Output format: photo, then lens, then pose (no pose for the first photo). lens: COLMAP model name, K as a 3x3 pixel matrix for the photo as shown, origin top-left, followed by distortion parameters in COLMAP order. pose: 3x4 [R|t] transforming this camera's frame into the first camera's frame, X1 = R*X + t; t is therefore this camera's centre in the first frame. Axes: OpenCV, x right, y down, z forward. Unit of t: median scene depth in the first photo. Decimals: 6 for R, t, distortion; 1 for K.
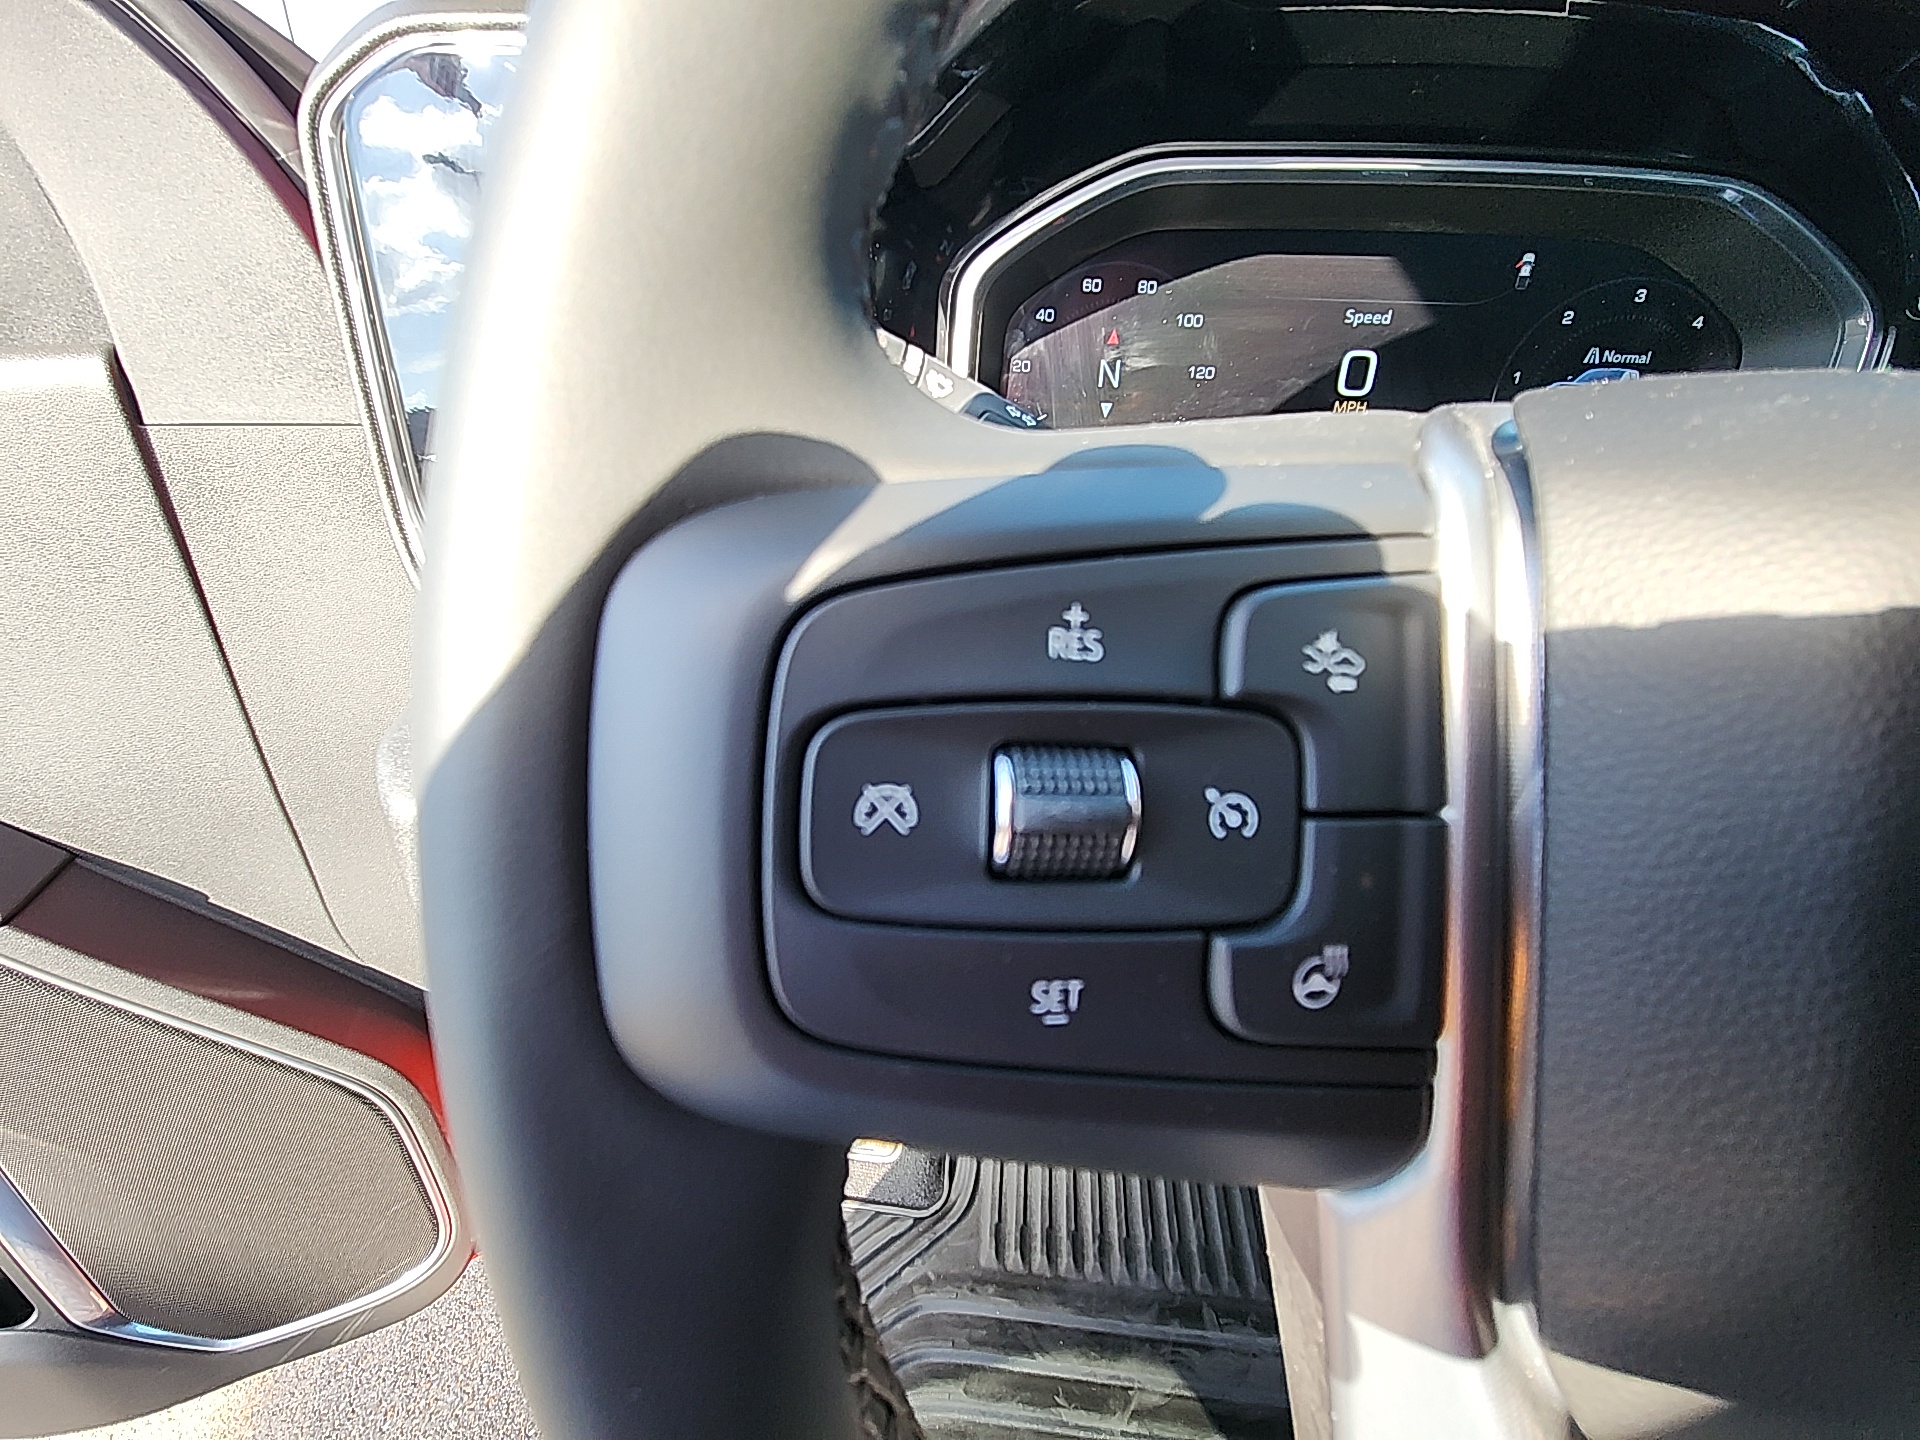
lens RADIAL K [[783.3, 0, 957.5], [0, 783.3, 712.3], [0, 0, 1]] dist [0.008118, -0.006170]
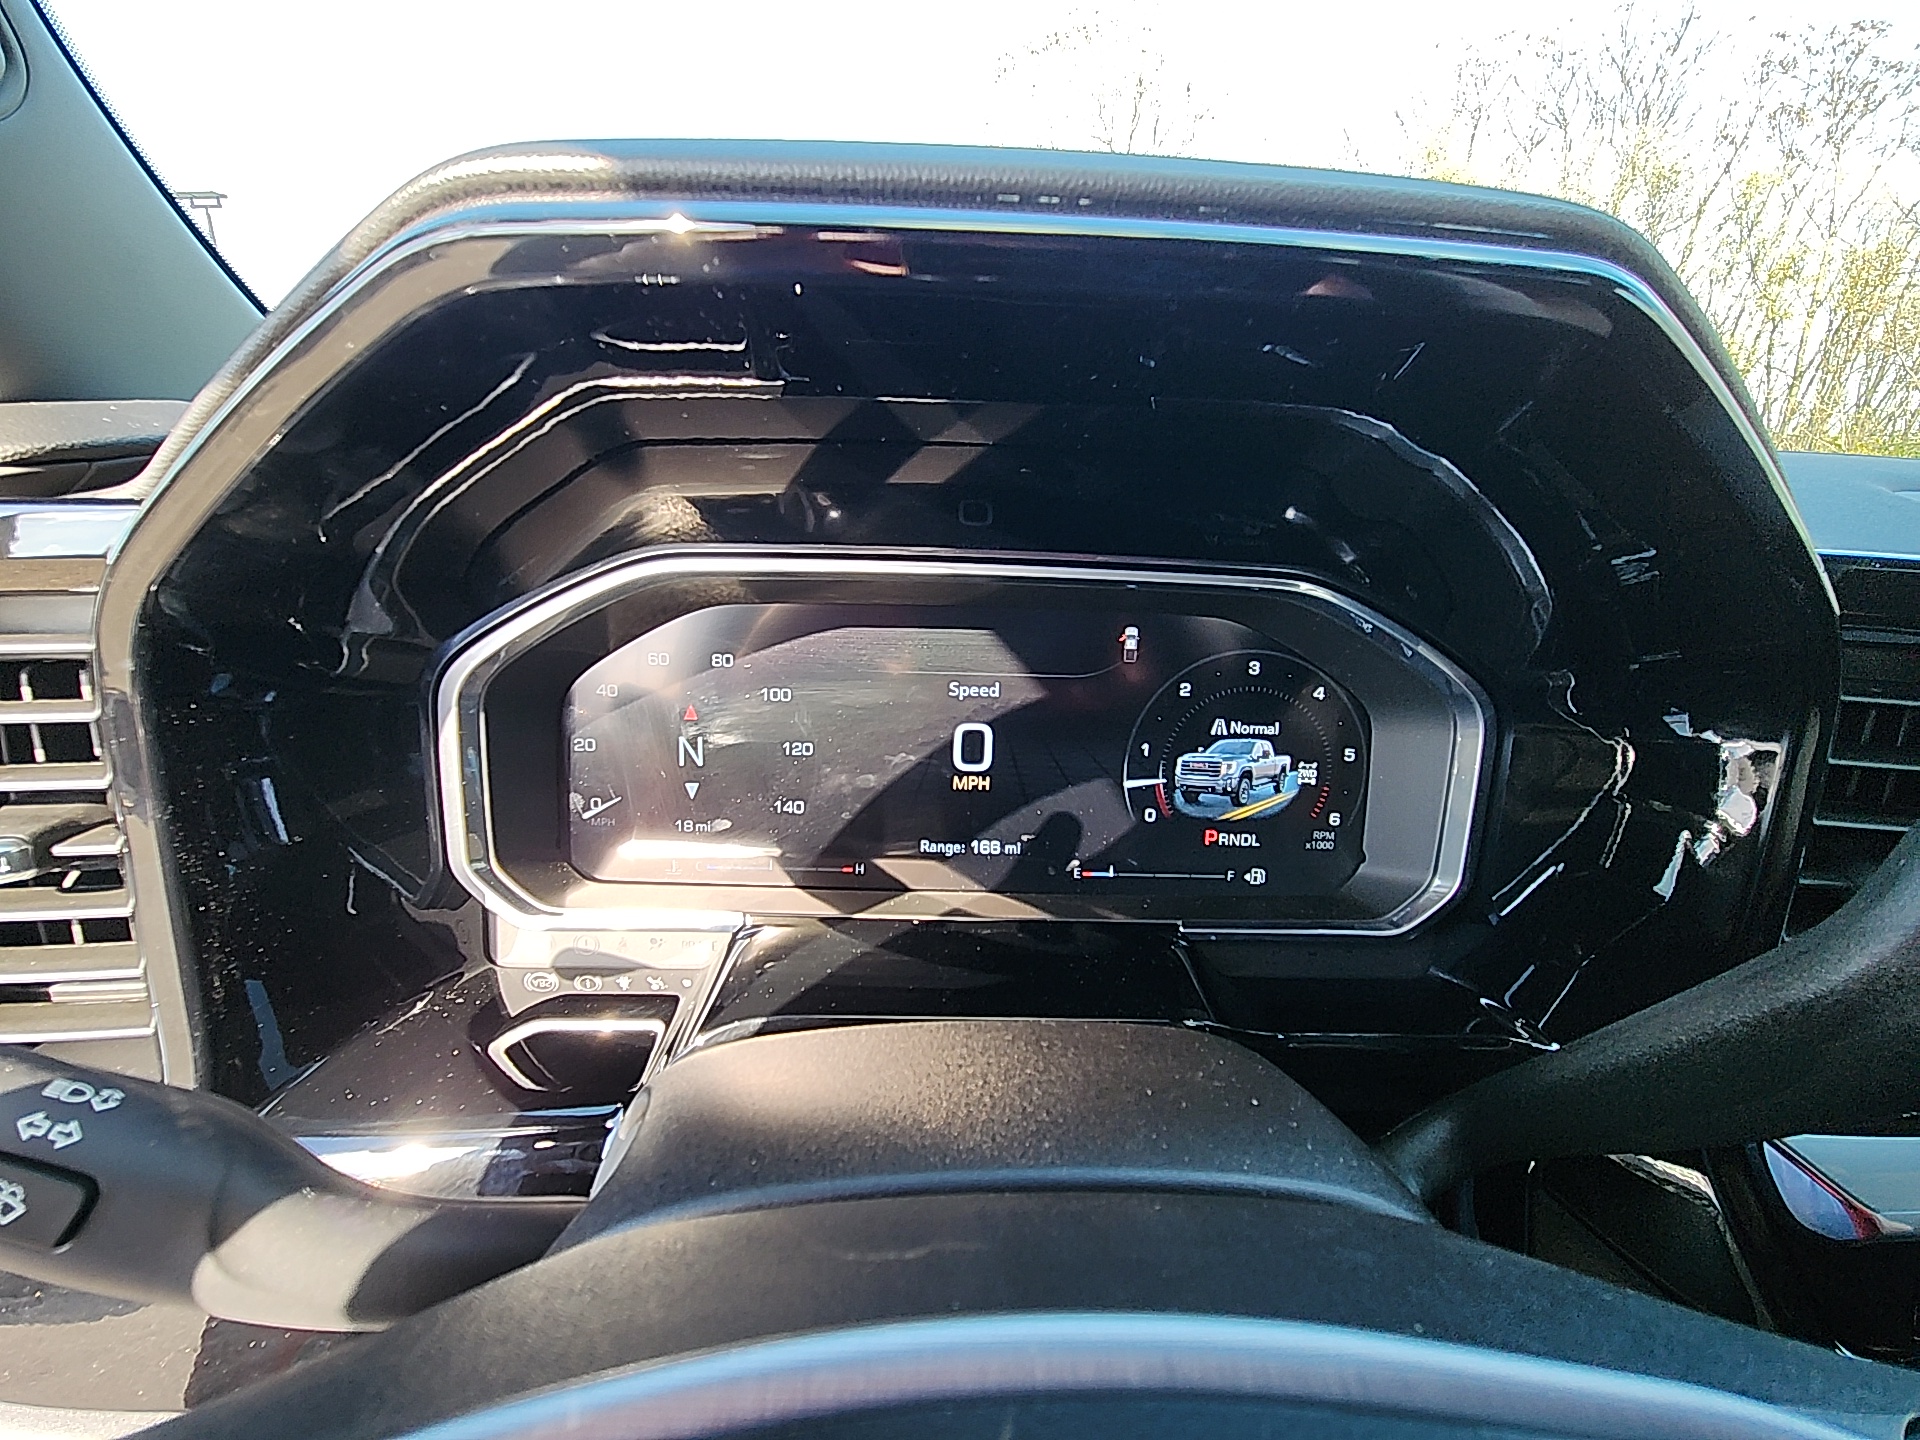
lens RADIAL K [[783.3, 0, 951.3], [0, 783.3, 702.4], [0, 0, 1]] dist [0.008118, -0.006170]
pose [[0.993481, -0.029724, 0.110054, 0.386114], [0.052663, 0.975889, -0.211821, -0.293440], [-0.101105, 0.216236, 0.971092, 0.142135]]
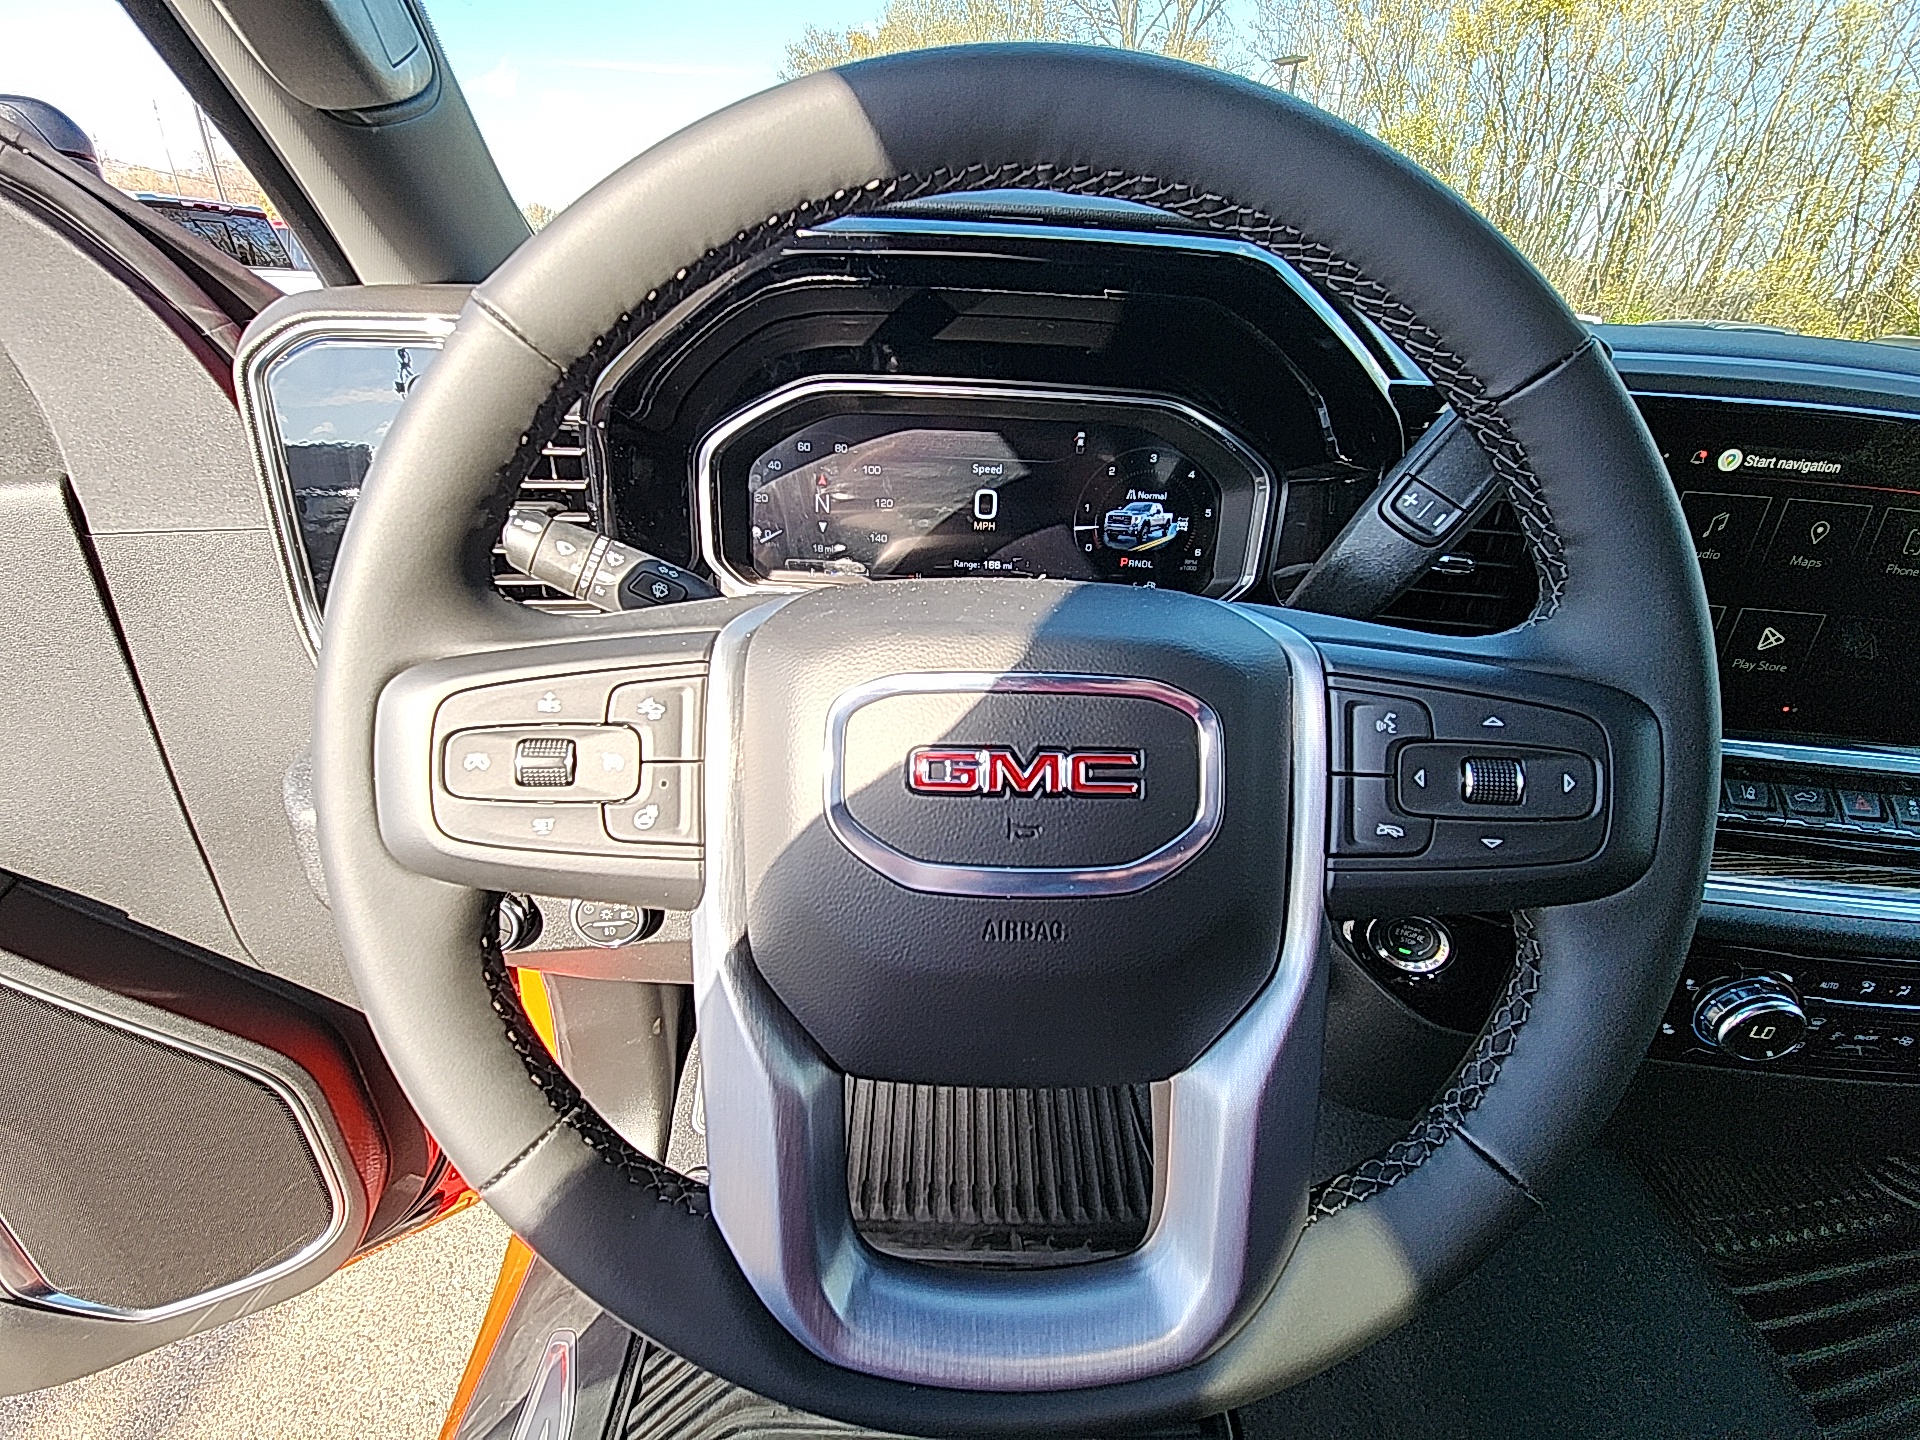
lens RADIAL K [[783.3, 0, 957.2], [0, 783.3, 713.5], [0, 0, 1]] dist [0.008118, -0.006170]
pose [[0.996229, -0.025881, 0.082813, 0.317235], [0.029324, 0.998744, -0.040624, 0.024558], [-0.081657, 0.042899, 0.995737, -0.457590]]
